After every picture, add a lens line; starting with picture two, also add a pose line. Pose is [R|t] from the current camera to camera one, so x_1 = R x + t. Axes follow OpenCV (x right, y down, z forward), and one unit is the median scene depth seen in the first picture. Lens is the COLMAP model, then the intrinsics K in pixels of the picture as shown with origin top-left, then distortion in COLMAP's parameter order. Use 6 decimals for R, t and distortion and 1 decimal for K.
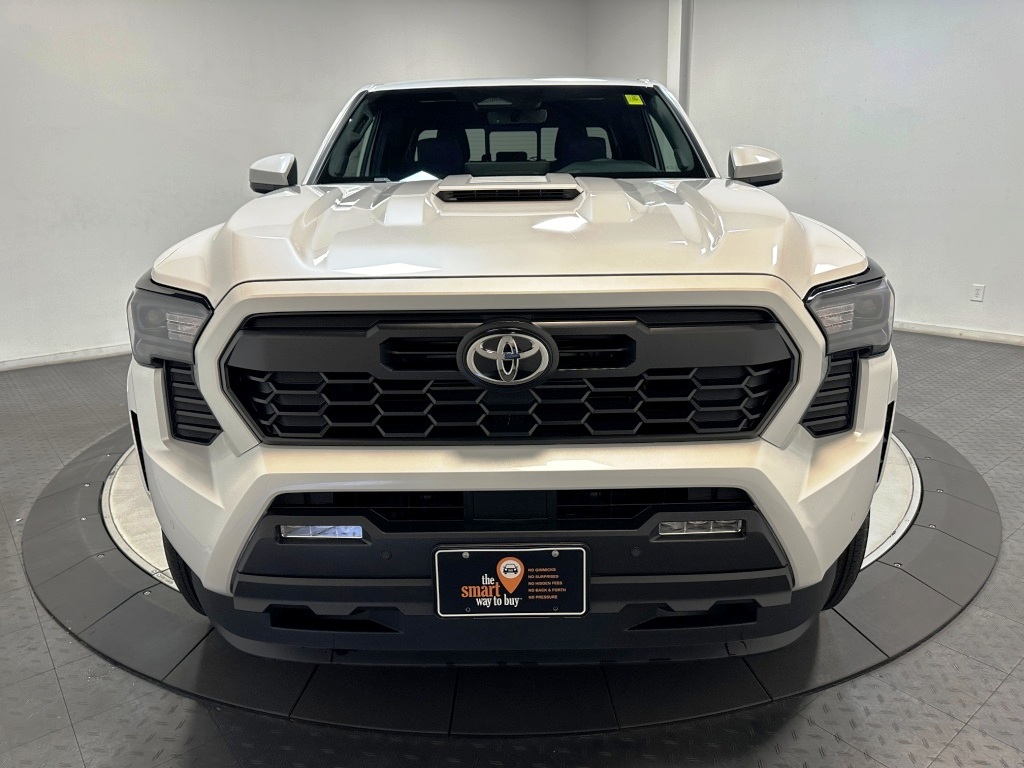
lens RADIAL K [[730.8, 0, 512.0], [0, 730.8, 384.0], [0, 0, 1]] dist [0.080347, -0.120234]
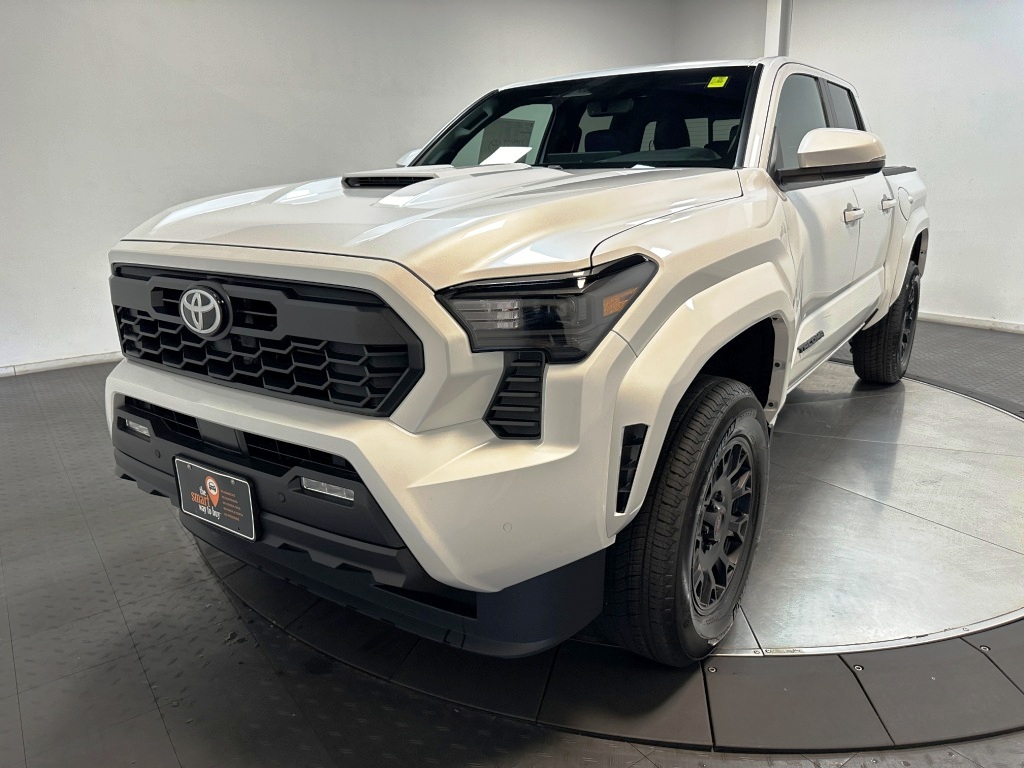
lens RADIAL K [[720.3, 0, 512.0], [0, 720.3, 384.0], [0, 0, 1]] dist [0.085177, -0.113536]
pose [[0.827030, 0.156525, -0.539927, 1.023180], [-0.150629, 0.987036, 0.055417, -0.057073], [0.541602, 0.035497, 0.839886, 0.244198]]
